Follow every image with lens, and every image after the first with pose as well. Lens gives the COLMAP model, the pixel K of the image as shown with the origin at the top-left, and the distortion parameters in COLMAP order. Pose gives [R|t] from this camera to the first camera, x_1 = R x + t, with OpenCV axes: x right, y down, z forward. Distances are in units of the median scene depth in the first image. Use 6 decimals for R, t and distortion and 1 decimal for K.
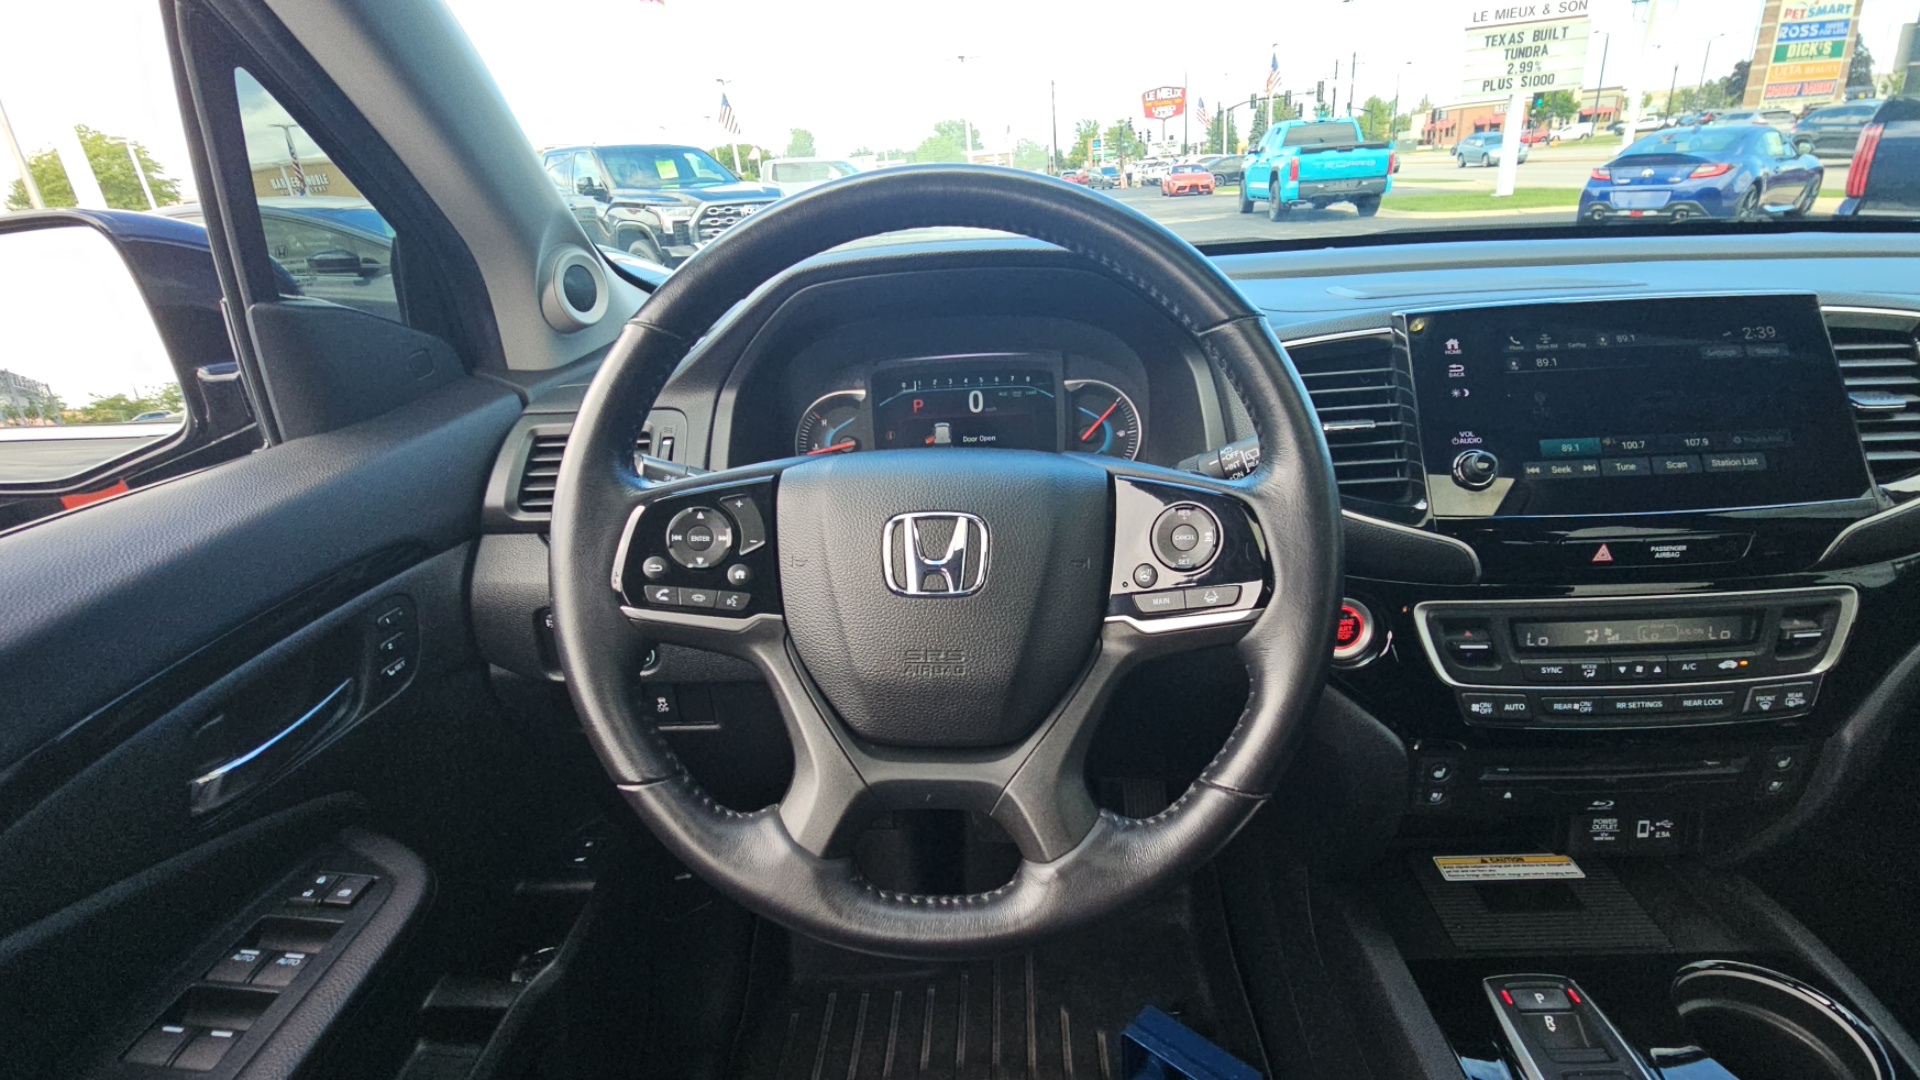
lens RADIAL K [[860.4, 0, 980.0], [0, 860.4, 542.8], [0, 0, 1]] dist [0.012036, -0.009140]
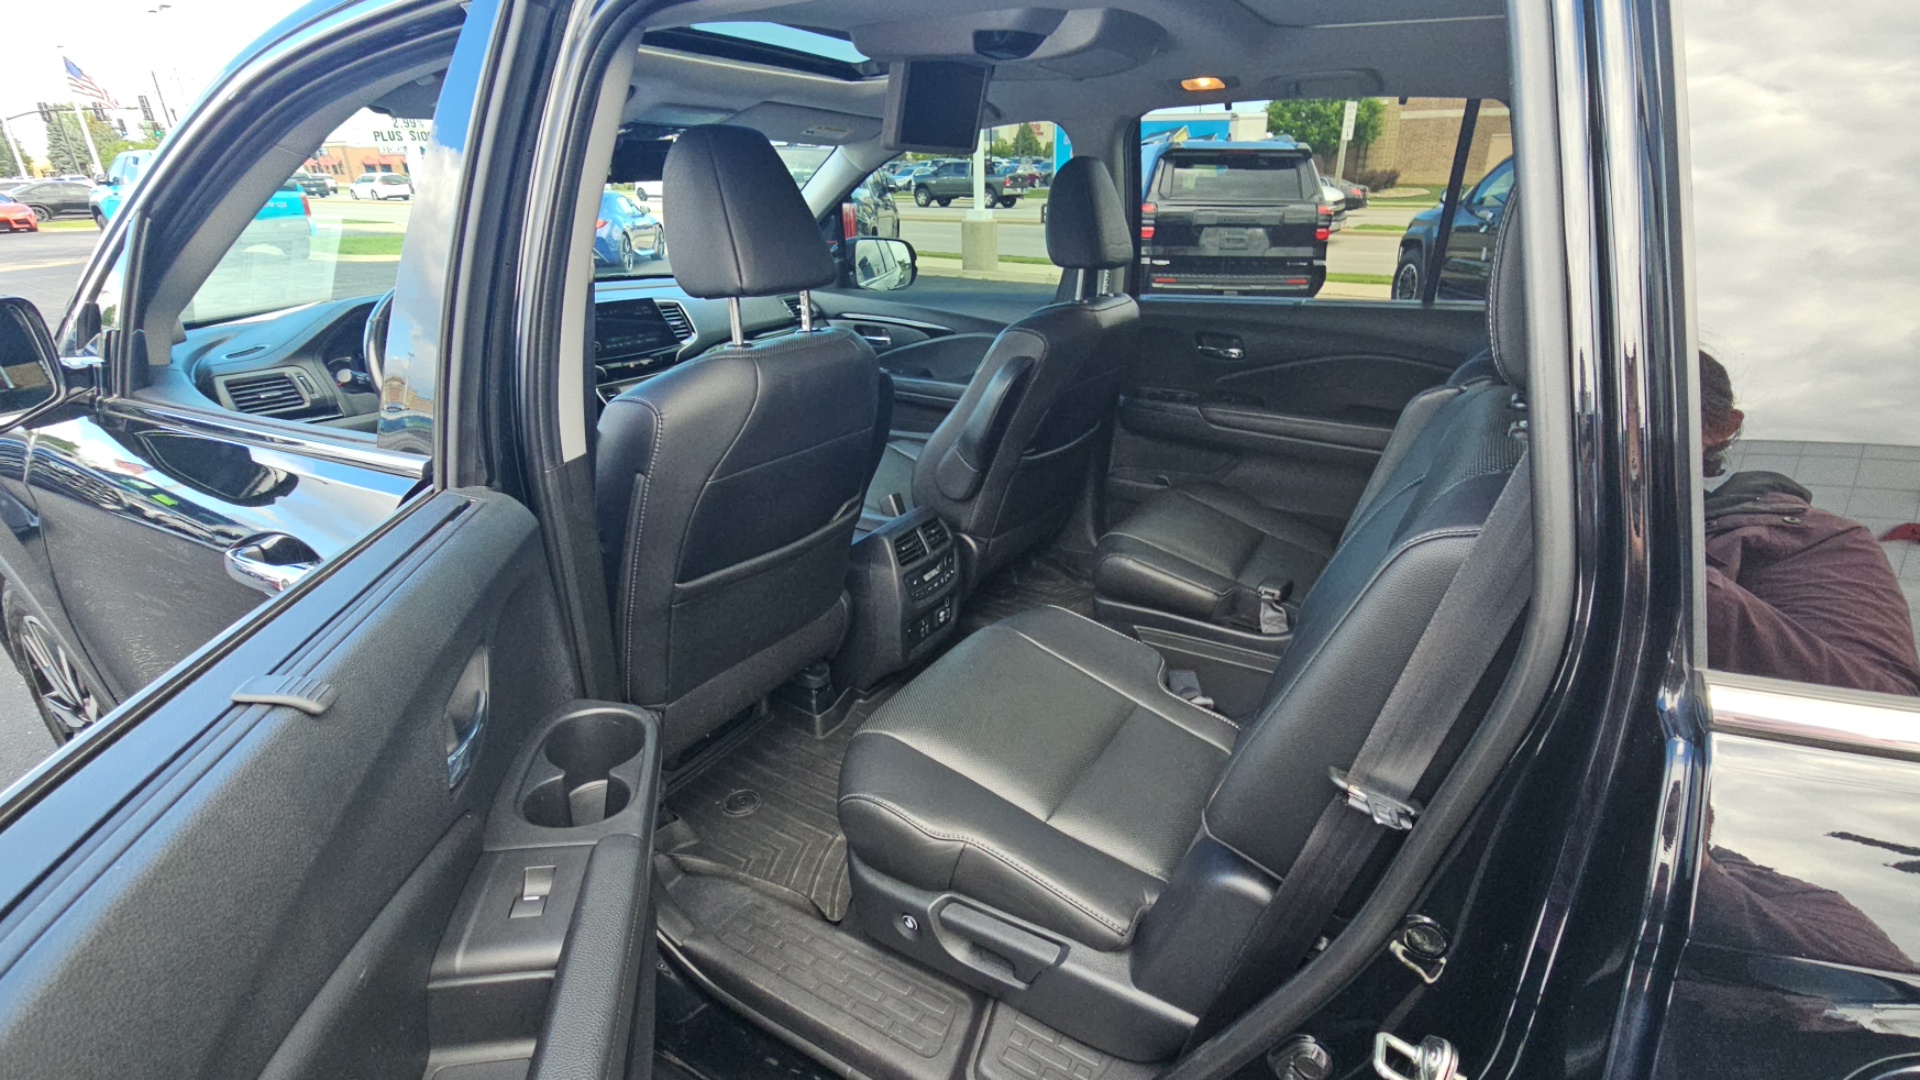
lens RADIAL K [[860.4, 0, 977.9], [0, 860.4, 544.8], [0, 0, 1]] dist [0.012036, -0.009140]
pose [[0.488823, -0.281921, 0.825574, -1.385701], [0.313264, 0.939951, 0.135495, 0.523928], [-0.814198, 0.192389, 0.547785, -1.589647]]
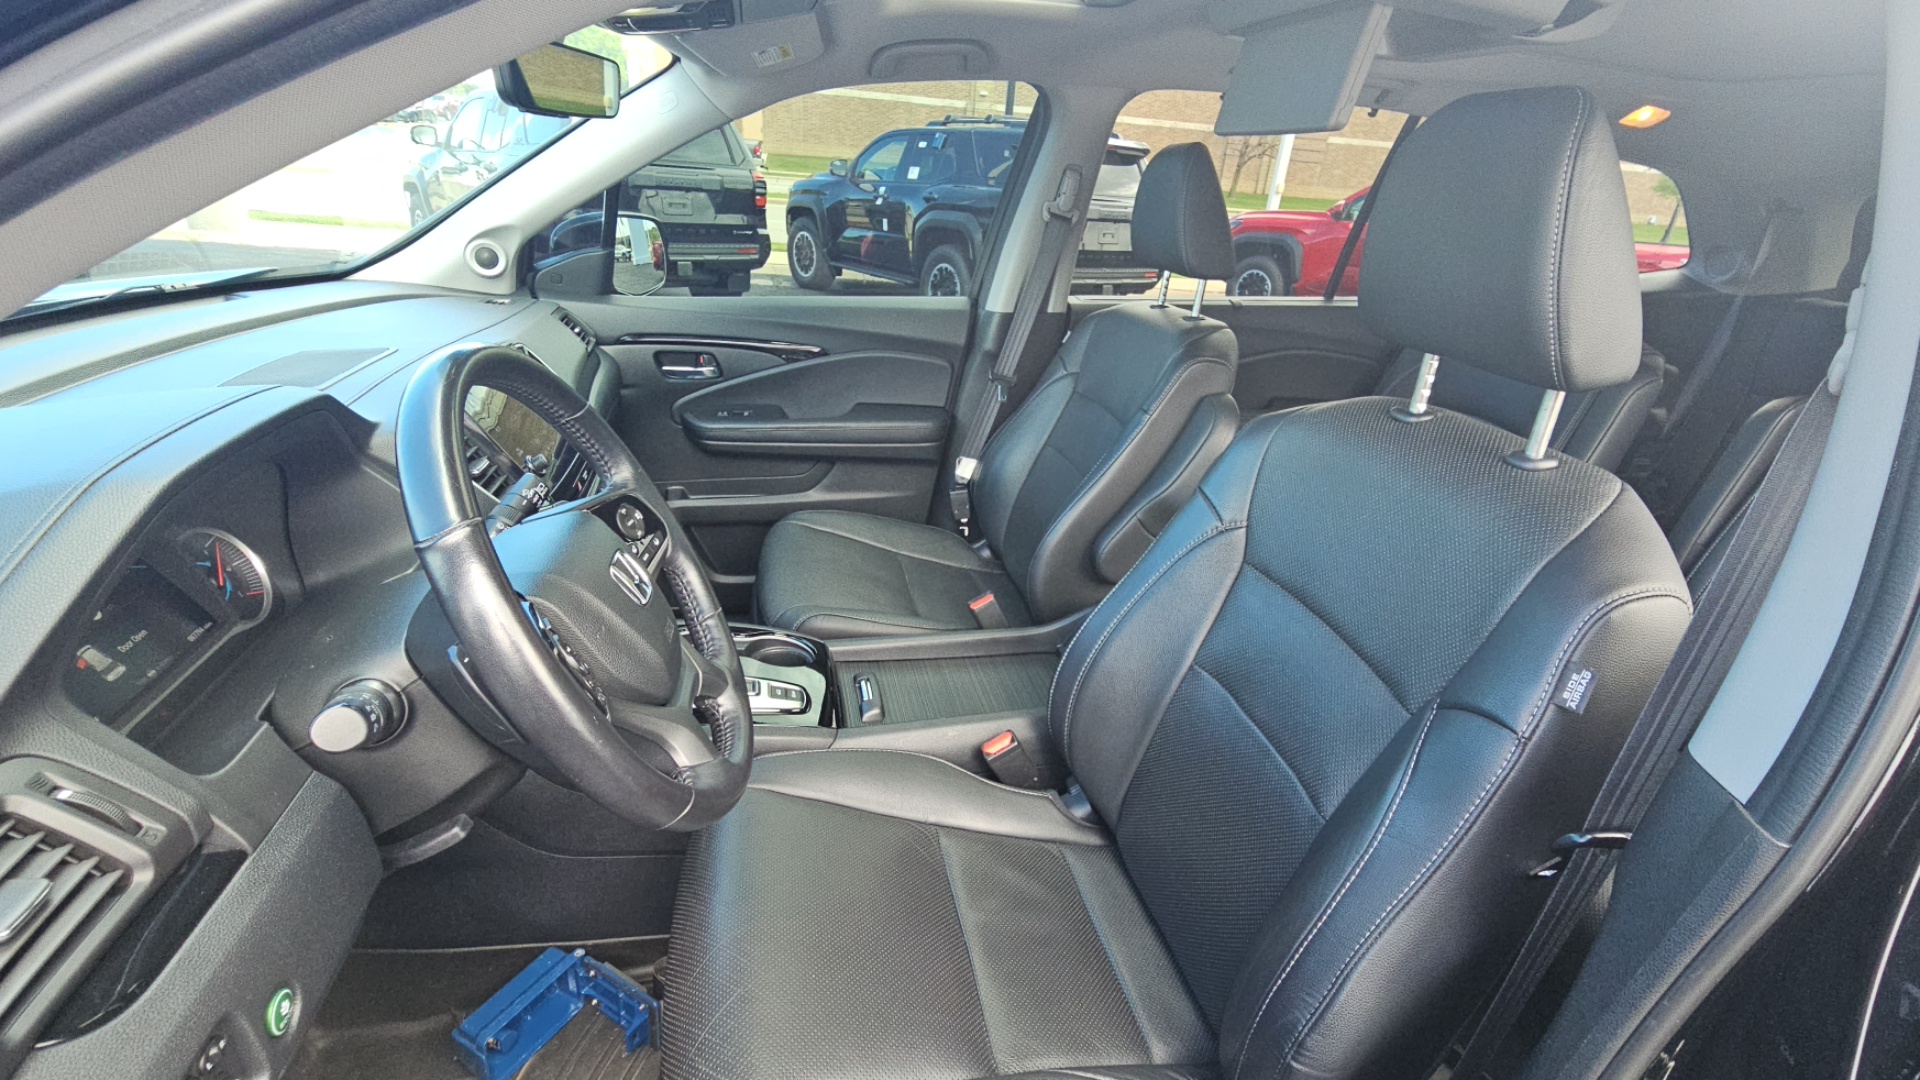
lens RADIAL K [[860.4, 0, 980.8], [0, 860.4, 543.4], [0, 0, 1]] dist [0.012036, -0.009140]
pose [[-0.261488, -0.347503, 0.900481, -0.934888], [0.320000, 0.848965, 0.420546, -0.290100], [-0.910617, 0.398122, -0.110793, 0.321513]]
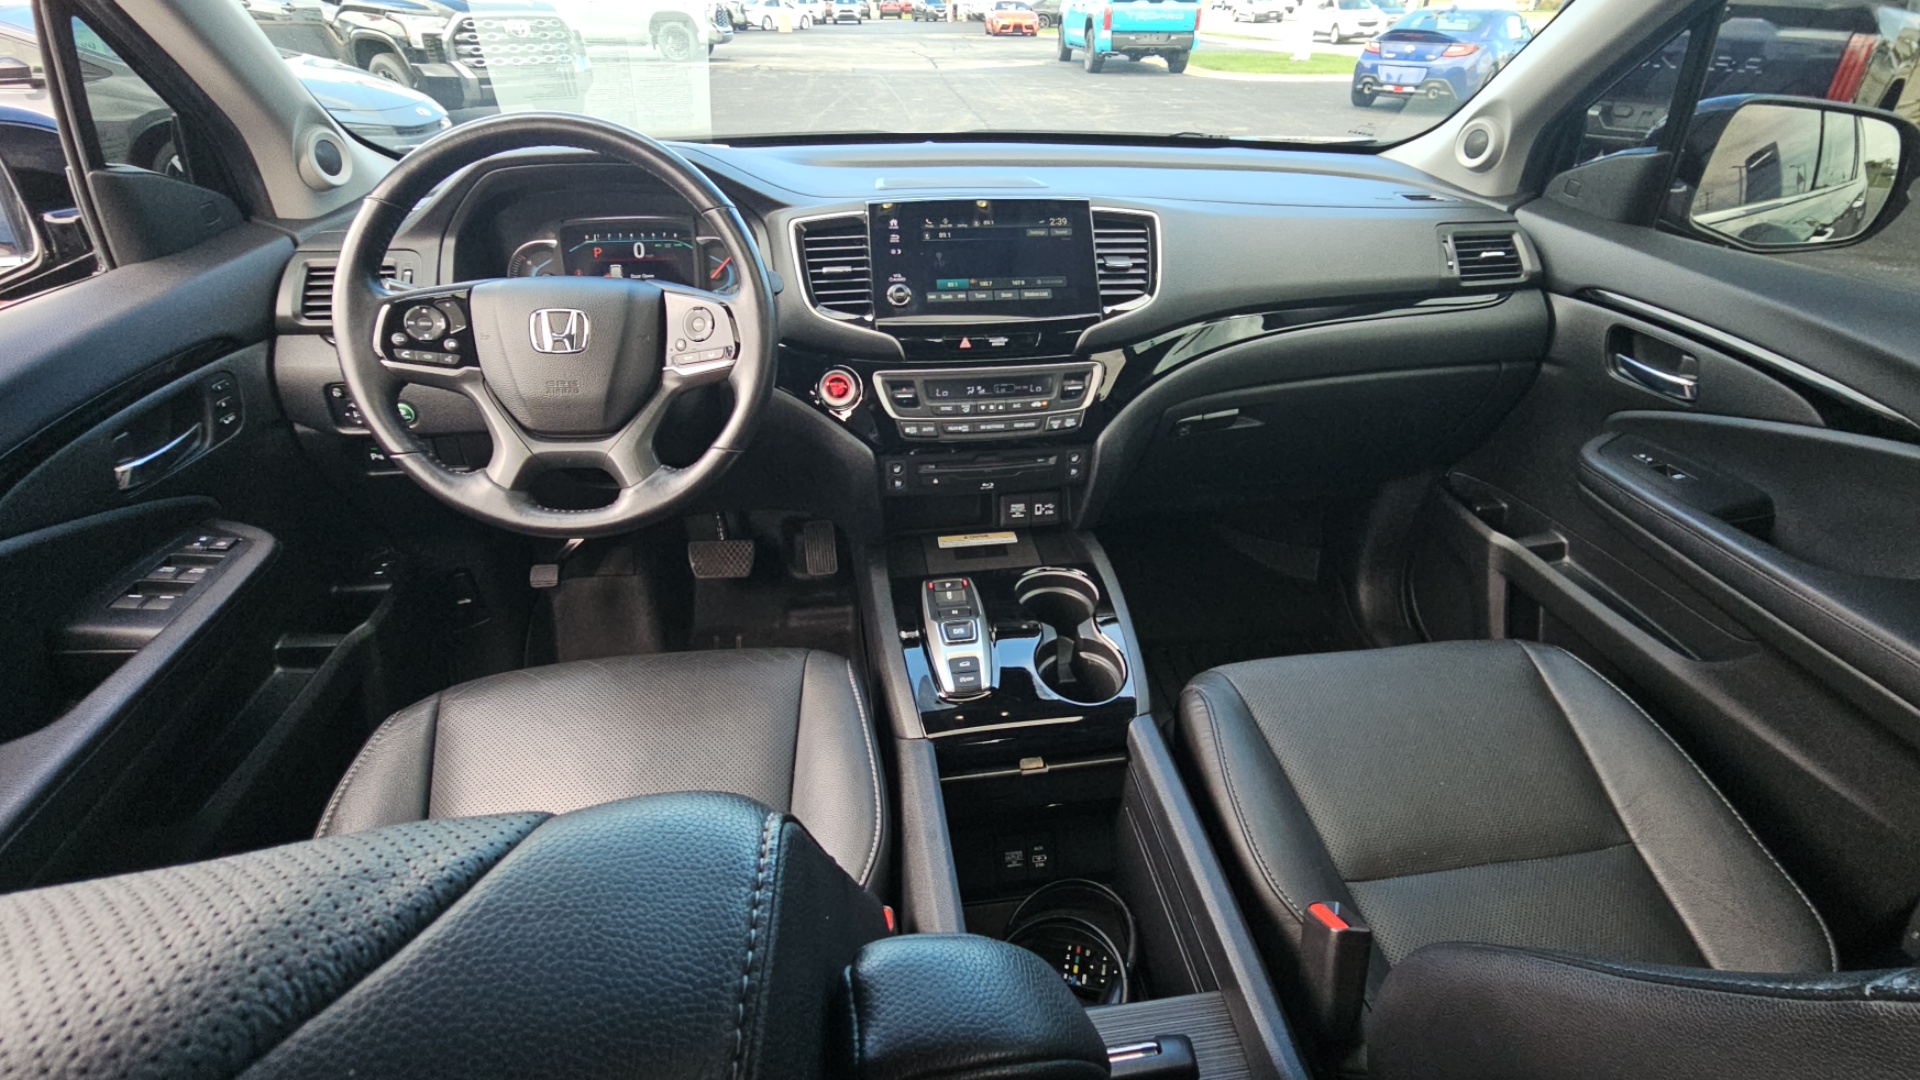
lens RADIAL K [[860.4, 0, 978.7], [0, 860.4, 543.4], [0, 0, 1]] dist [0.012036, -0.009140]
pose [[0.982041, -0.038017, 0.184797, 0.279455], [0.008275, 0.987225, 0.159120, 0.103428], [-0.188485, -0.154733, 0.969810, -0.632419]]
